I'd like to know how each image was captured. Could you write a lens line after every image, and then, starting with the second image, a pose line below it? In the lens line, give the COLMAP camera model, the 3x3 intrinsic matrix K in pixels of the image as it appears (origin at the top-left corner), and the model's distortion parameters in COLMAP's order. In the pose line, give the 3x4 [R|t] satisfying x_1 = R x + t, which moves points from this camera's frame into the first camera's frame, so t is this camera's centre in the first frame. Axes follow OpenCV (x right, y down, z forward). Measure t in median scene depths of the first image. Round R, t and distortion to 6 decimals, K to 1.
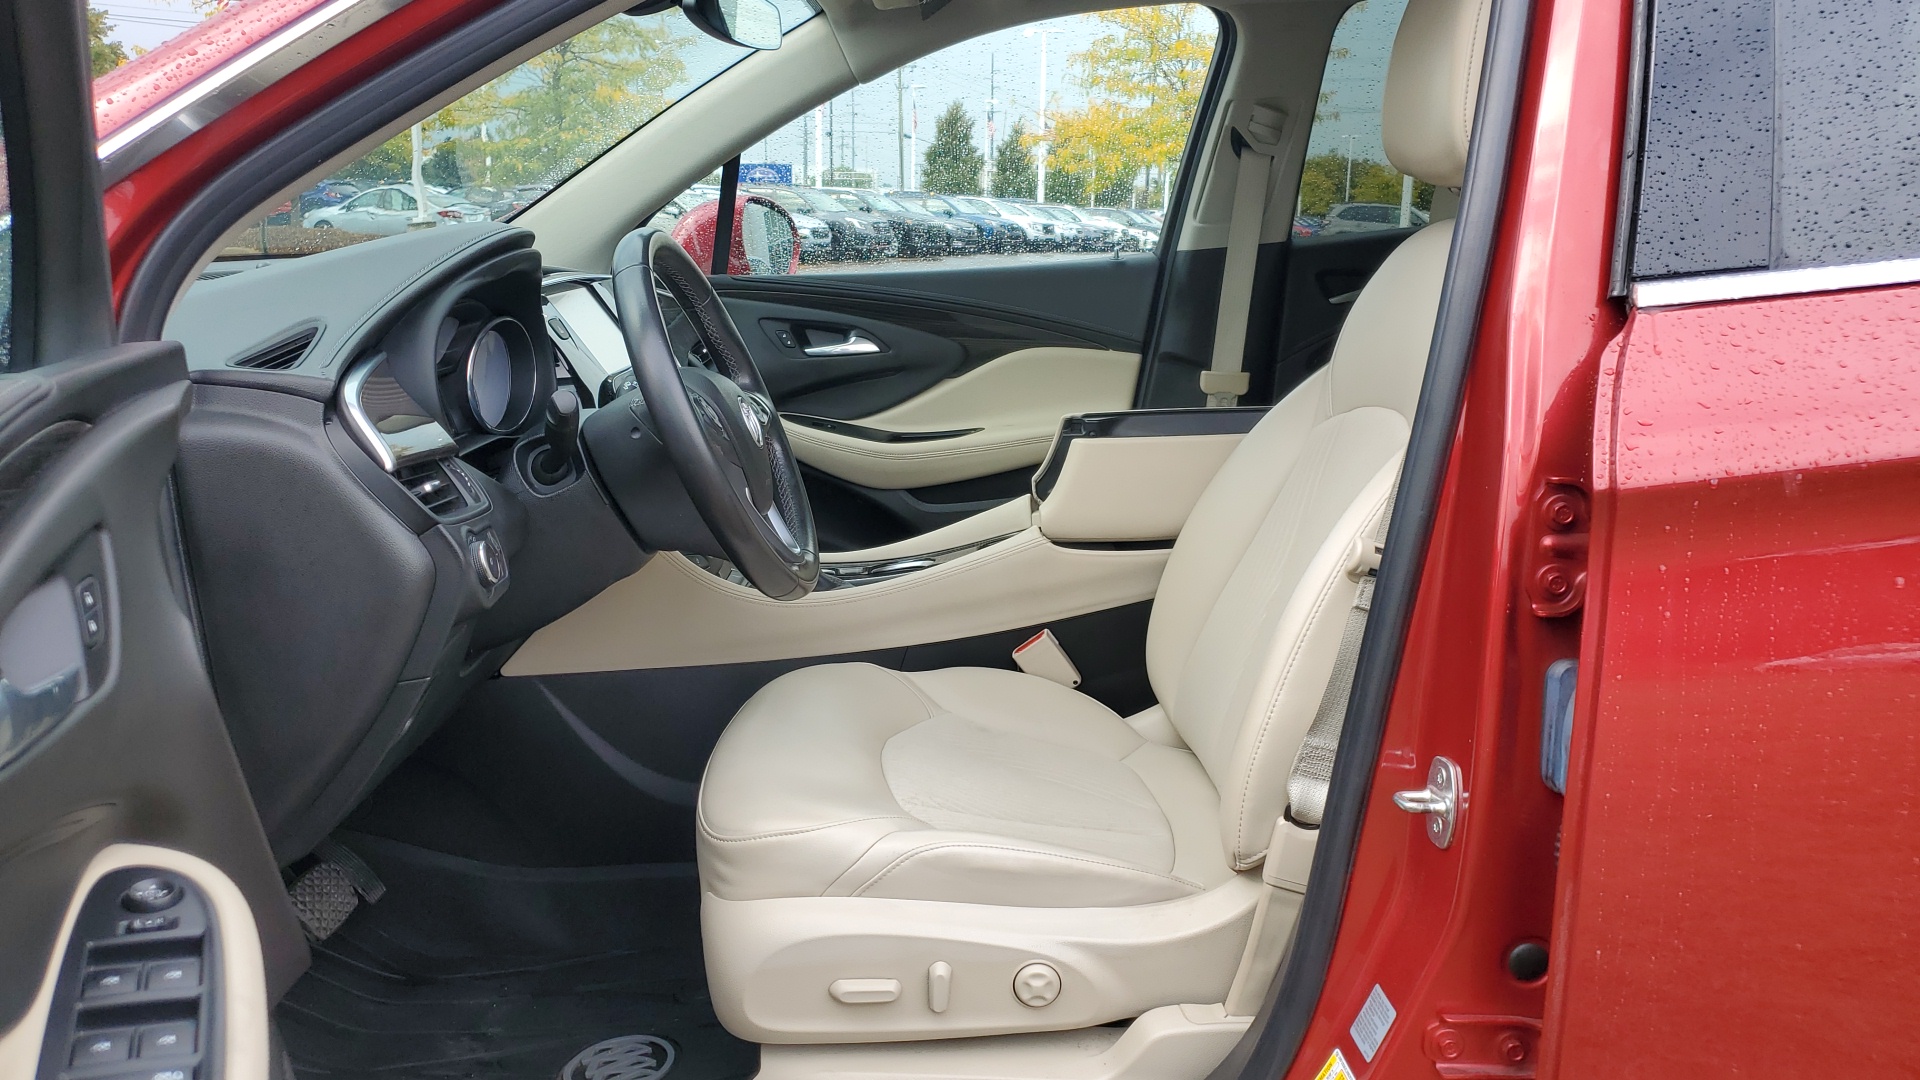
lens RADIAL K [[1477.5, 0, 960.1], [0, 1477.5, 534.5], [0, 0, 1]] dist [0.003032, 0.001488]
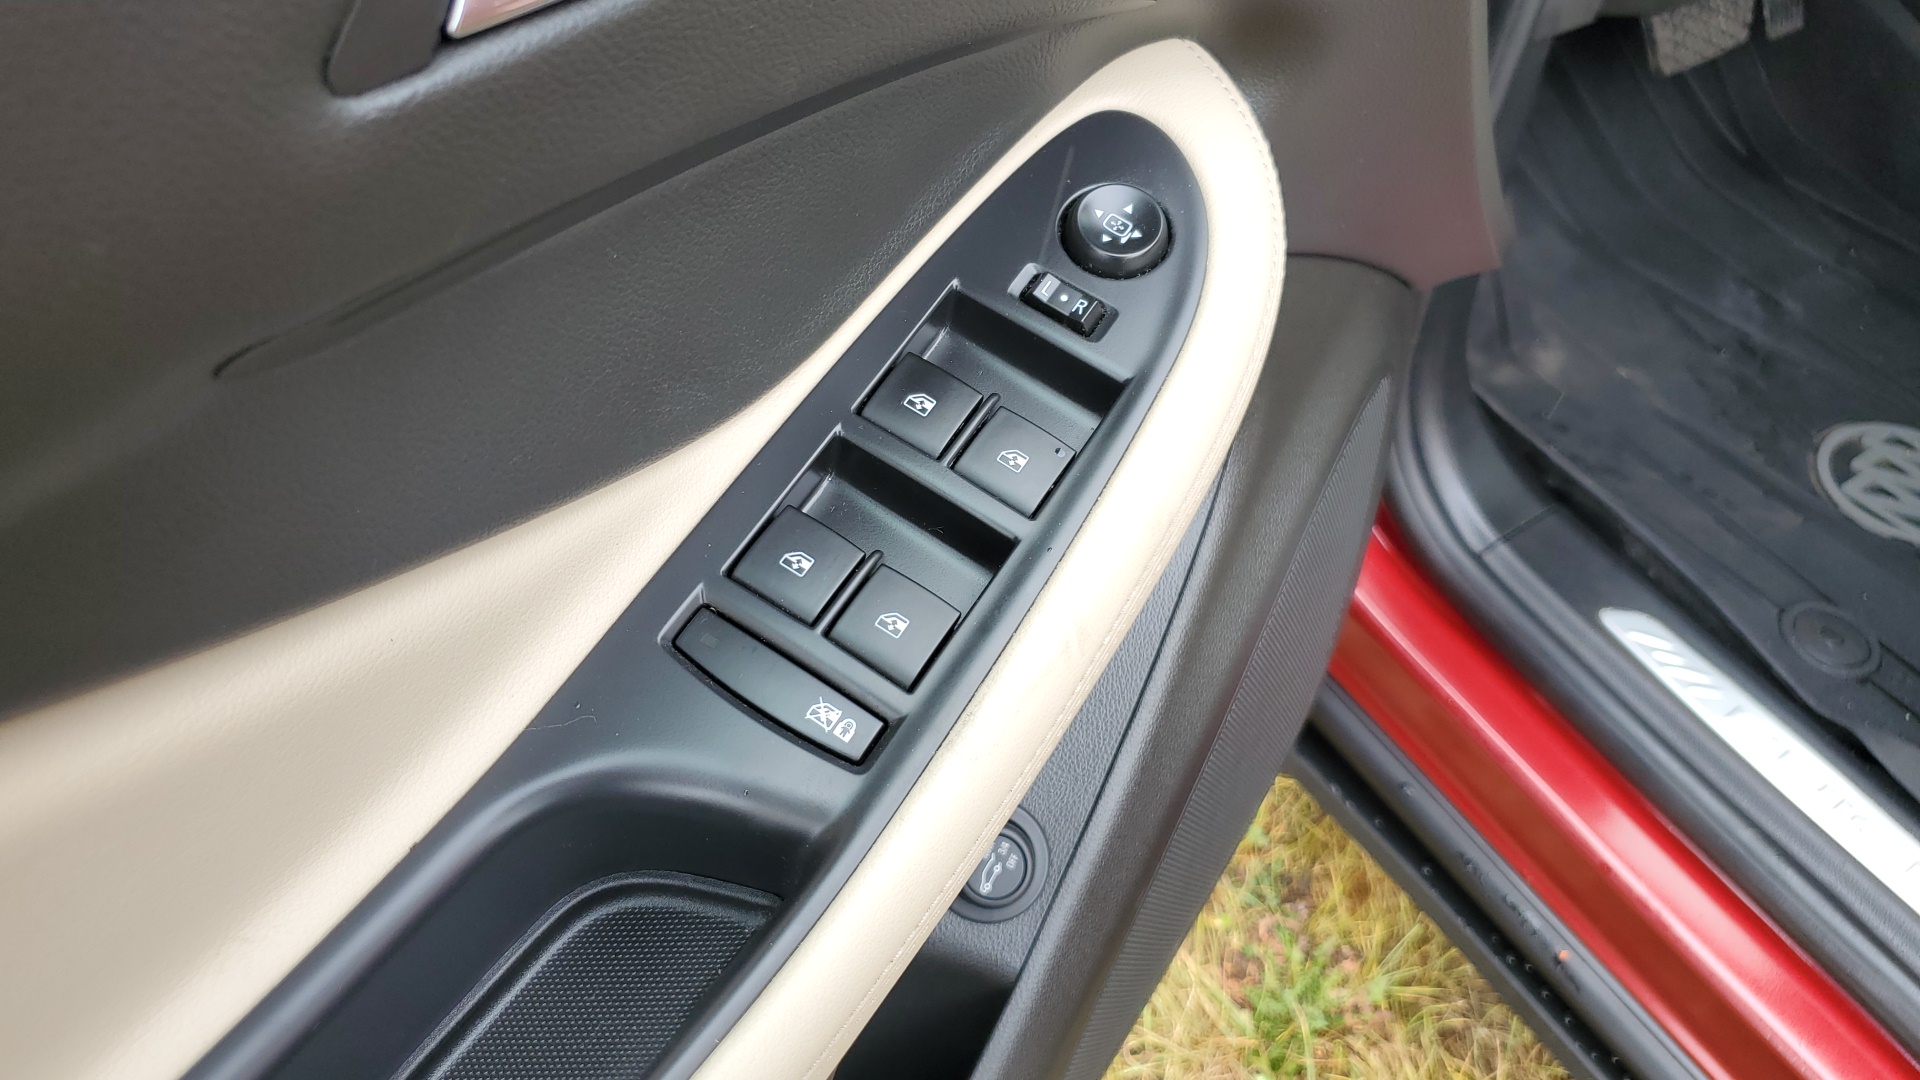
lens RADIAL K [[1477.5, 0, 960.1], [0, 1477.5, 534.5], [0, 0, 1]] dist [0.003032, 0.001488]
pose [[0.549296, 0.672453, -0.496066, -0.267960], [-0.204145, 0.683646, 0.700680, -0.019530], [0.810308, -0.283612, 0.512802, 0.688306]]
